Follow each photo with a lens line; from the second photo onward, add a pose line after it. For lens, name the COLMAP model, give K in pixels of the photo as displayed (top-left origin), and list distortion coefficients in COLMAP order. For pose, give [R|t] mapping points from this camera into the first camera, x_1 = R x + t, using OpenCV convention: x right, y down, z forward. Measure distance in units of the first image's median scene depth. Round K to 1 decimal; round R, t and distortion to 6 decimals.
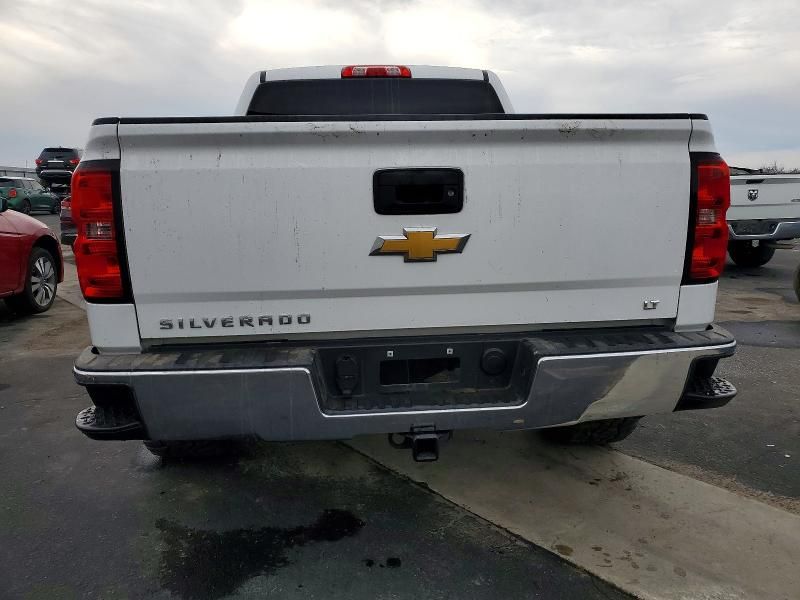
lens RADIAL K [[631.2, 0, 400.0], [0, 631.2, 300.0], [0, 0, 1]] dist [0.000956, 0.001978]
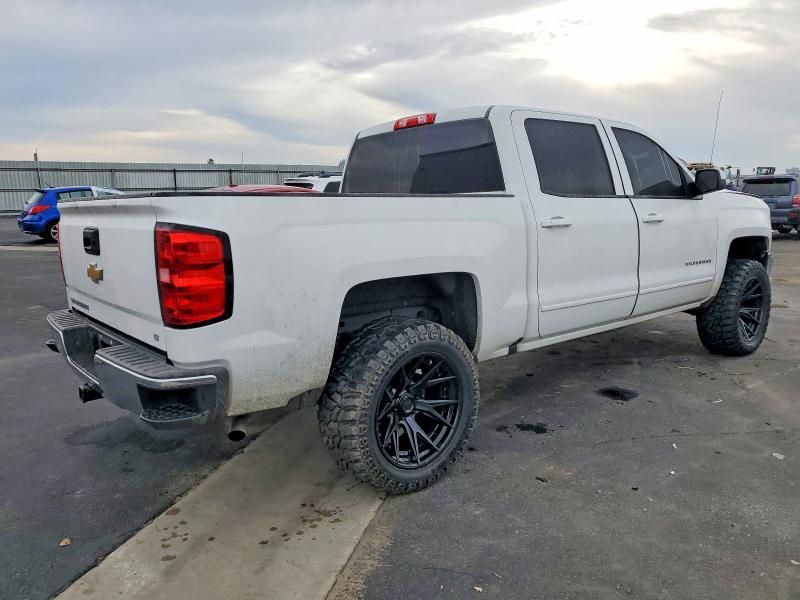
lens RADIAL K [[634.9, 0, 400.0], [0, 634.9, 300.0], [0, 0, 1]] dist [0.014396, 0.001278]
pose [[0.553014, 0.131391, -0.822747, 1.186891], [-0.132744, 0.988768, 0.068679, -0.152702], [0.822529, 0.071235, 0.564244, 0.455376]]
